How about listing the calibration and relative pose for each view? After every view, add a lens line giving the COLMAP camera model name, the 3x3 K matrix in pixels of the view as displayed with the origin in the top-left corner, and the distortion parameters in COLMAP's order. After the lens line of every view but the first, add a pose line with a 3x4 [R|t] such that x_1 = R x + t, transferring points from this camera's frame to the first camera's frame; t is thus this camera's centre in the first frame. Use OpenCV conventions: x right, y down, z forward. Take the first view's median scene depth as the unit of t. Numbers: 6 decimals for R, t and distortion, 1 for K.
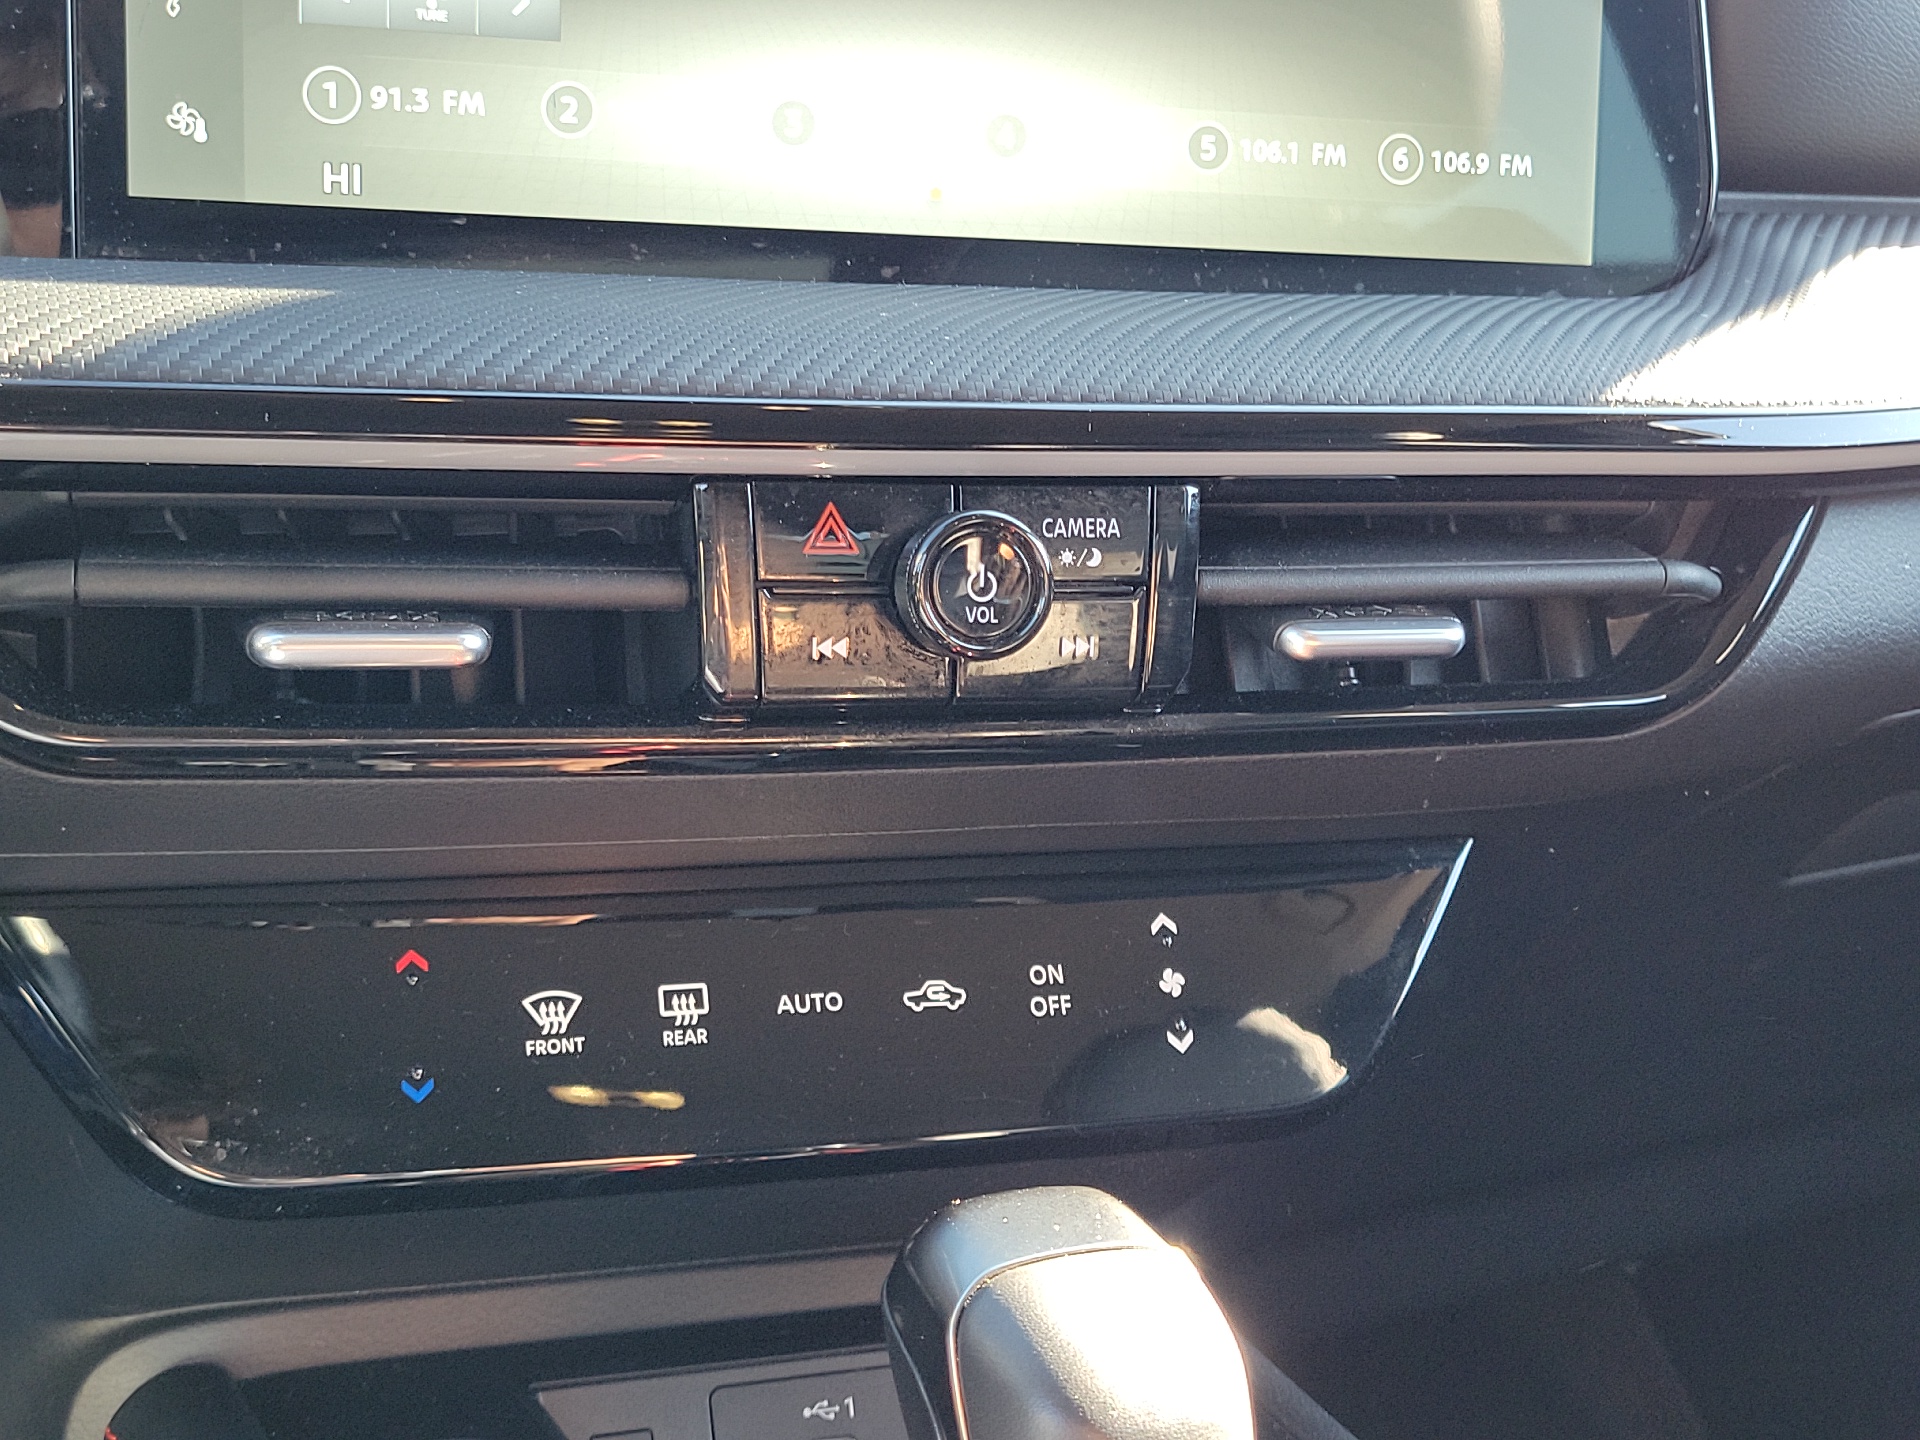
lens RADIAL K [[2434.0, 0, 915.4], [0, 2434.0, 706.5], [0, 0, 1]] dist [0.027665, -0.053874]
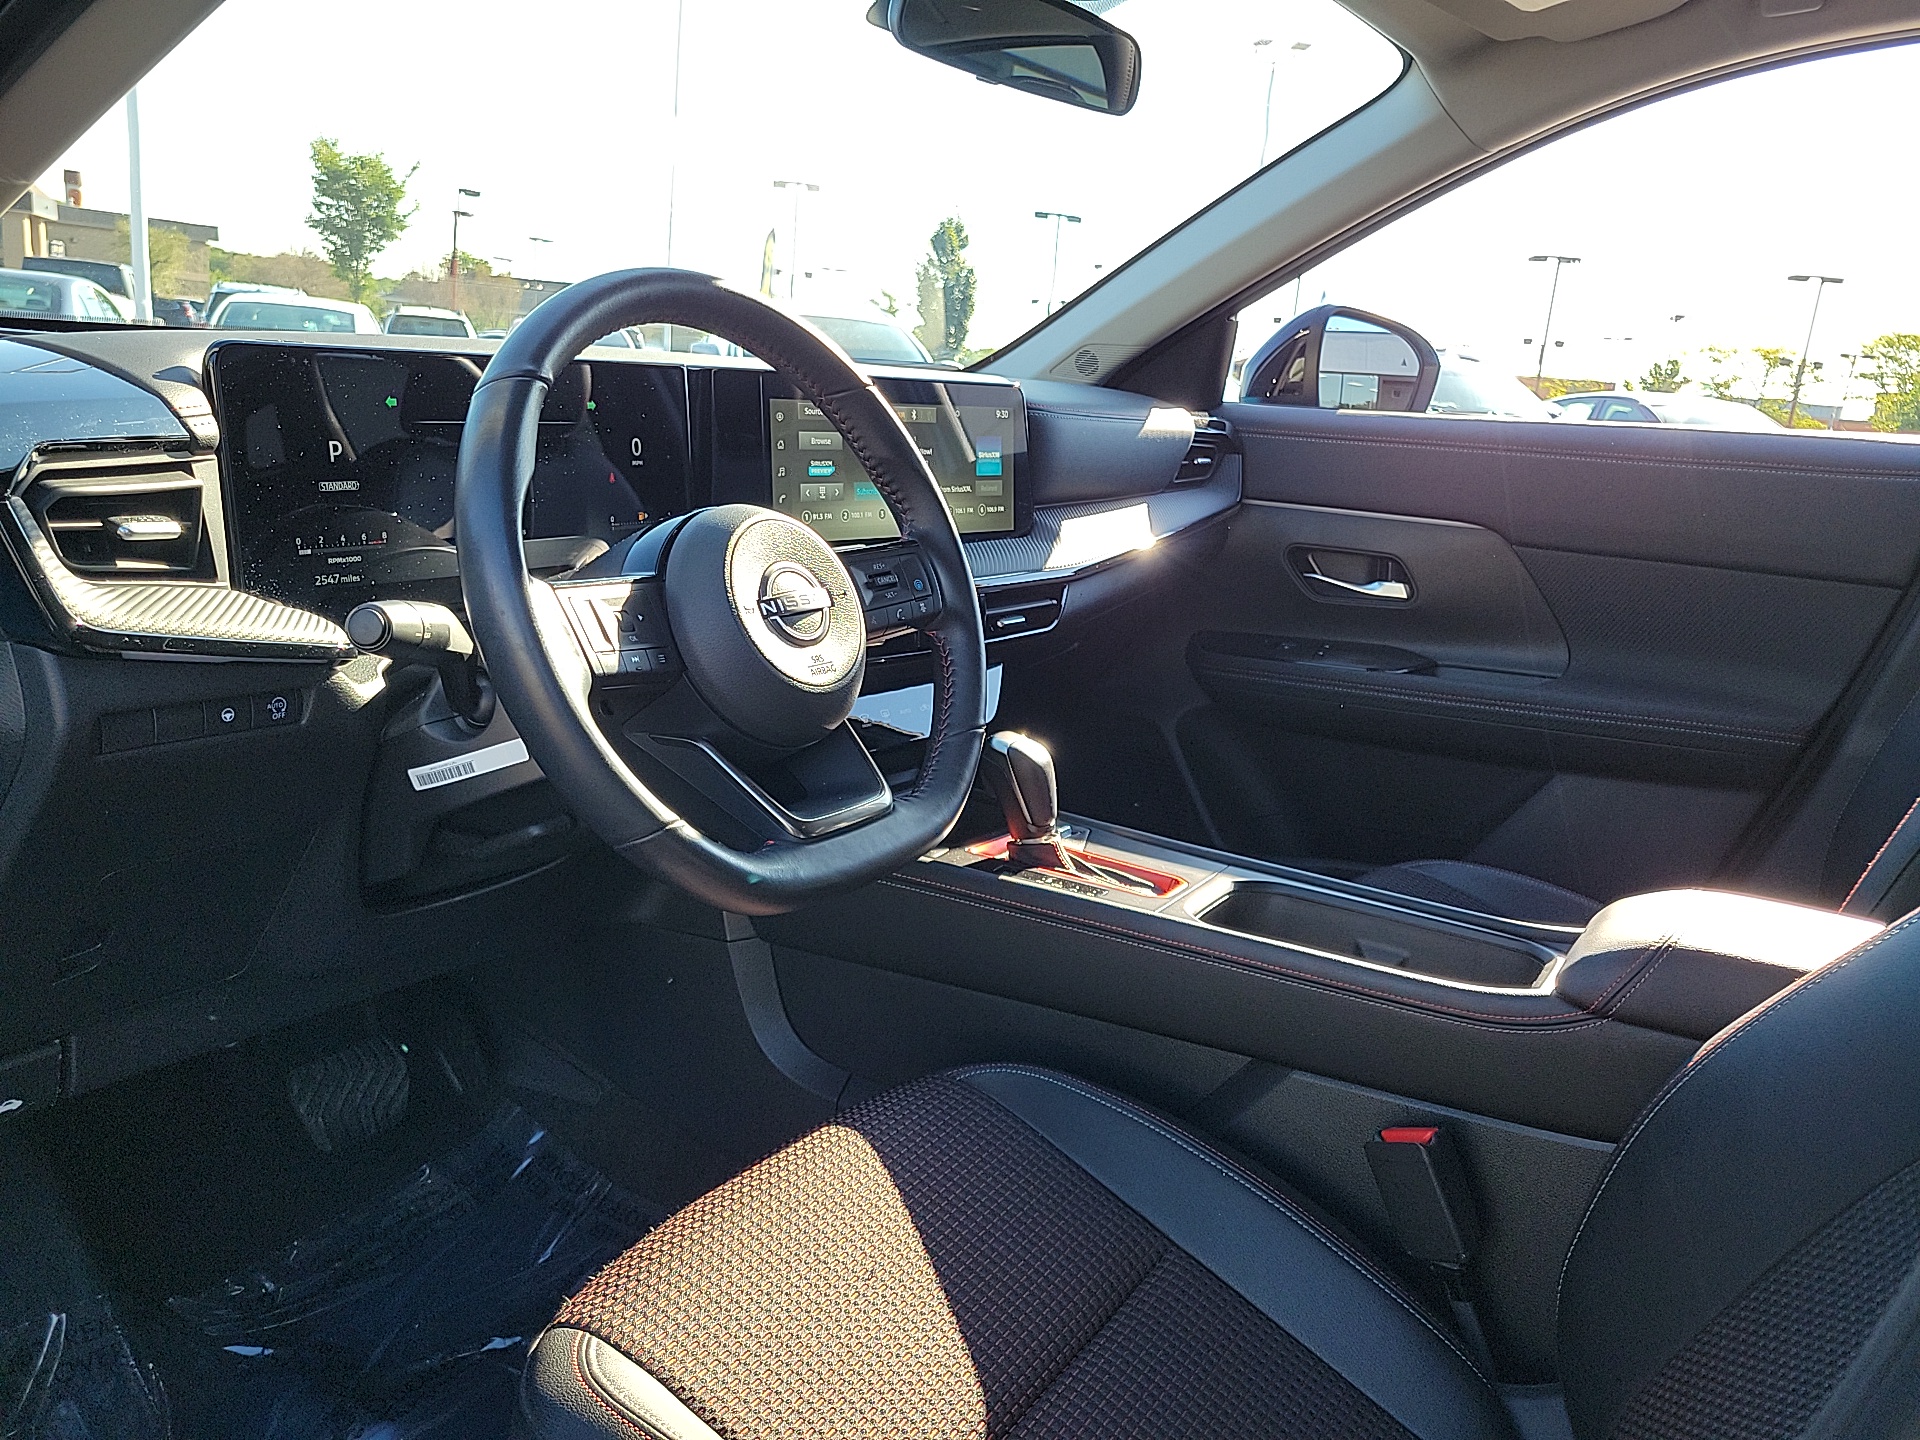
lens RADIAL K [[1431.2, 0, 960.0], [0, 1431.2, 720.0], [0, 0, 1]] dist [0.037063, -0.010457]
pose [[0.850388, -0.115465, 0.513330, -1.374564], [0.071710, 0.991954, 0.104328, -0.136326], [-0.521246, -0.051908, 0.851826, -1.372403]]
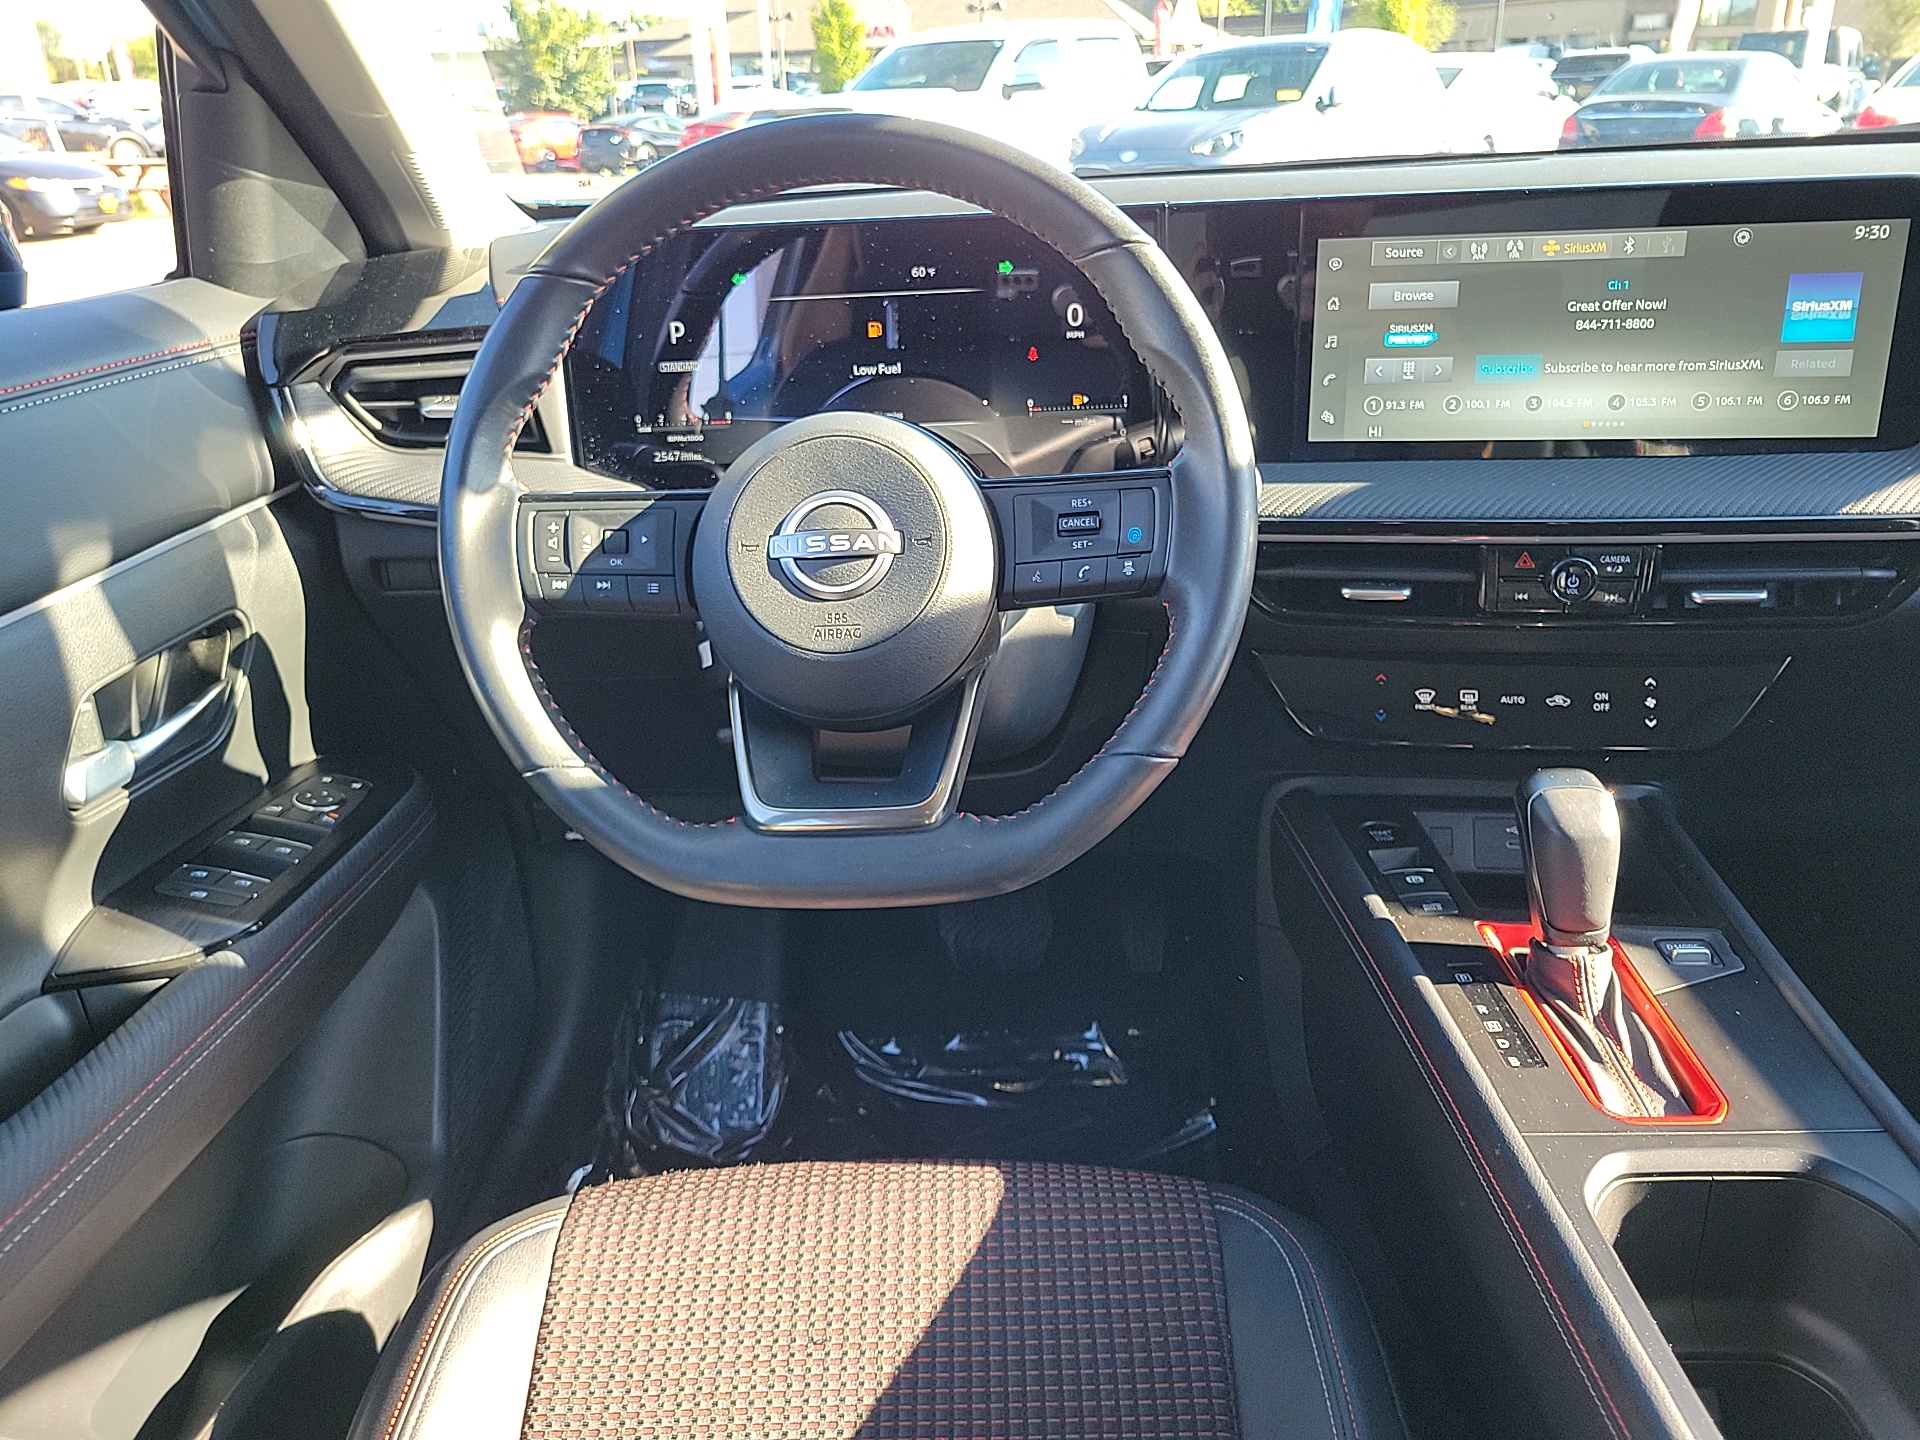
lens RADIAL K [[1453.3, 0, 946.3], [0, 1453.3, 717.6], [0, 0, 1]] dist [0.031797, -0.016367]
pose [[0.884276, 0.097736, -0.456621, 0.173519], [-0.004023, 0.979410, 0.201843, -0.233175], [0.466946, -0.176648, 0.866462, -0.966992]]
